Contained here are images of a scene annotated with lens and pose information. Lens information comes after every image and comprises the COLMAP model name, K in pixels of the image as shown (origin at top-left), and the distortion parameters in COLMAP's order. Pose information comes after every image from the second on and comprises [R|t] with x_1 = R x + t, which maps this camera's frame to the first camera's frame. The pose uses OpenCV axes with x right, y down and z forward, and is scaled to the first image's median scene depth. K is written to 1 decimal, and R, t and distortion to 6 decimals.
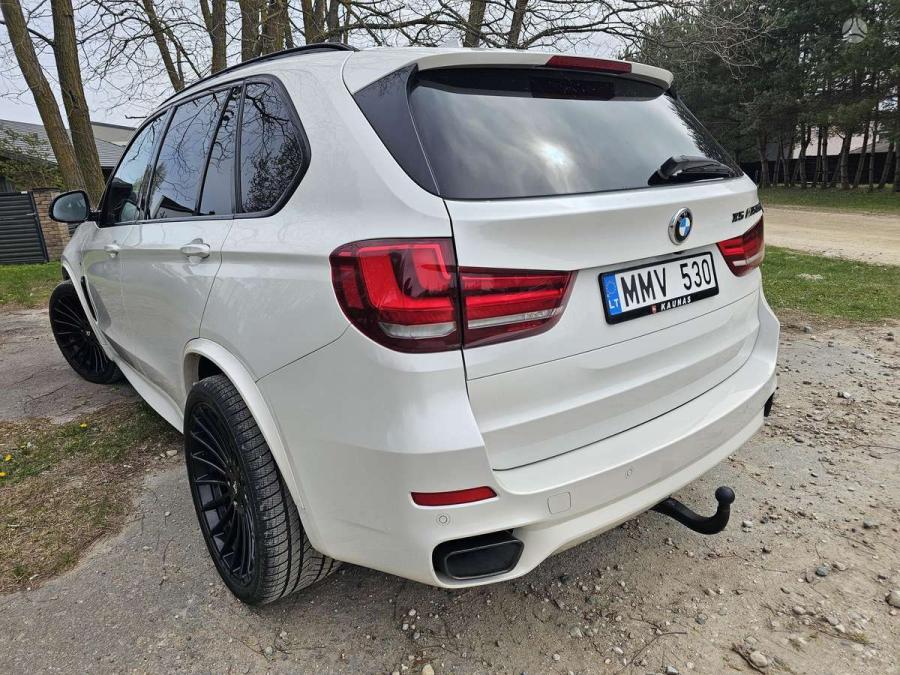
lens RADIAL K [[590.6, 0, 444.6], [0, 590.6, 334.4], [0, 0, 1]] dist [0.053301, -0.032118]
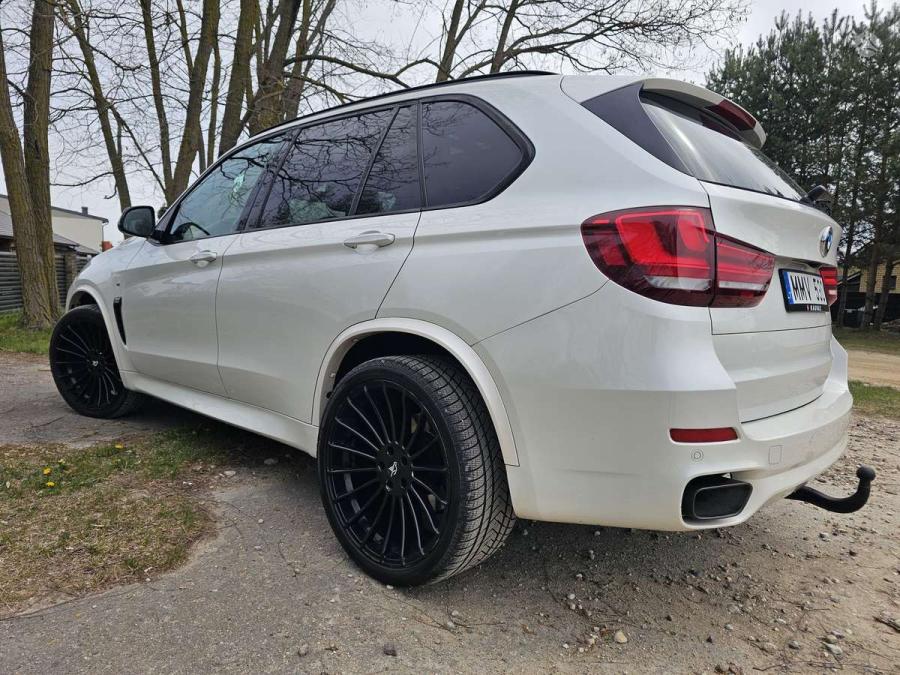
lens RADIAL K [[599.1, 0, 424.1], [0, 599.1, 354.3], [0, 0, 1]] dist [0.056605, -0.039384]
pose [[0.984767, 0.072094, 0.158228, -0.557326], [-0.046073, 0.985656, -0.162354, 0.267938], [-0.167664, 0.152591, 0.973964, -0.031277]]
